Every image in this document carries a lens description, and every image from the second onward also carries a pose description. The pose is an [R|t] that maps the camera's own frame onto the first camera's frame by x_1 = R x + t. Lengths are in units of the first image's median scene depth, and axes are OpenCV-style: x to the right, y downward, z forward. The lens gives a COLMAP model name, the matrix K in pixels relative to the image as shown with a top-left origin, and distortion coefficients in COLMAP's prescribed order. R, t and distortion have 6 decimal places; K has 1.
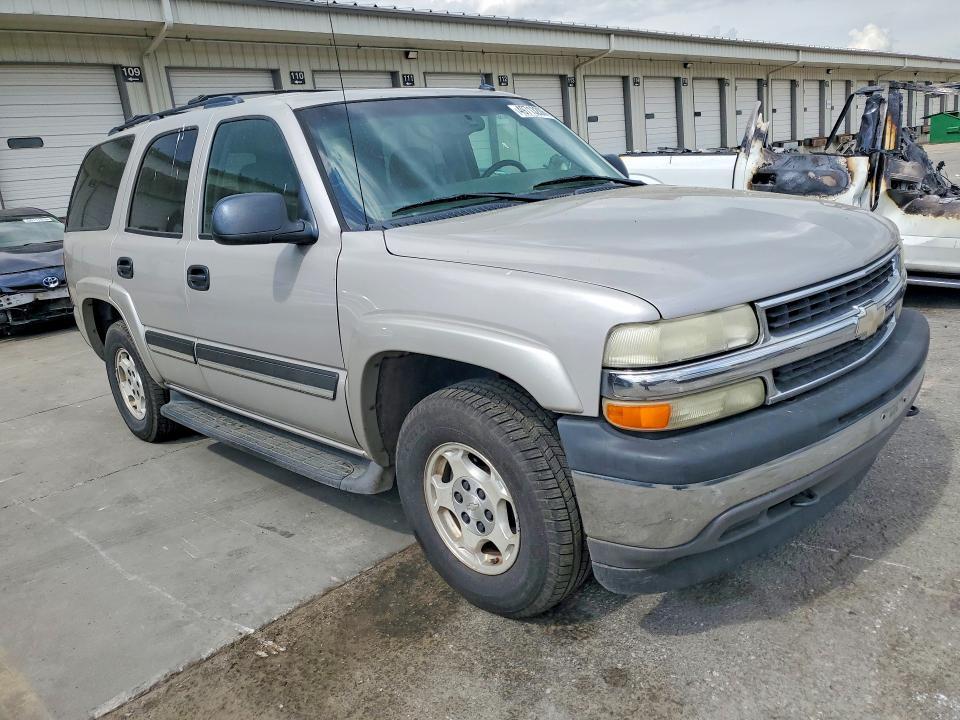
lens RADIAL K [[747.9, 0, 484.4], [0, 747.9, 336.2], [0, 0, 1]] dist [0.033590, 0.001336]
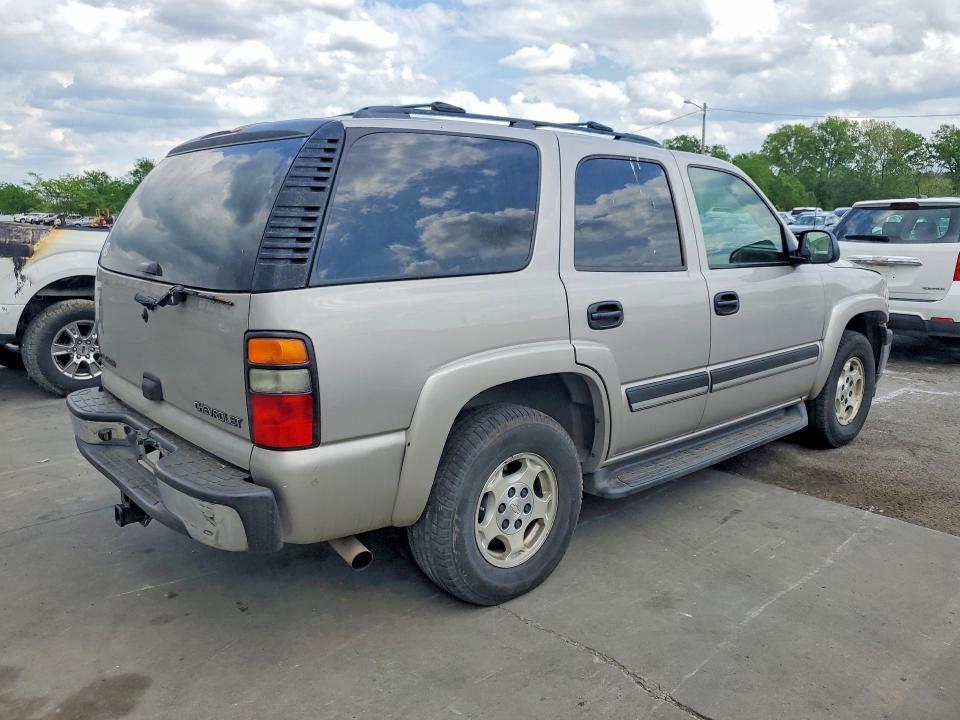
lens RADIAL K [[737.4, 0, 480.0], [0, 737.4, 360.0], [0, 0, 1]] dist [0.002335, 0.003638]
pose [[0.053726, -0.091841, 0.994323, -1.937047], [0.212659, 0.973971, 0.078471, -0.209493], [-0.975648, 0.207236, 0.071858, 1.697723]]
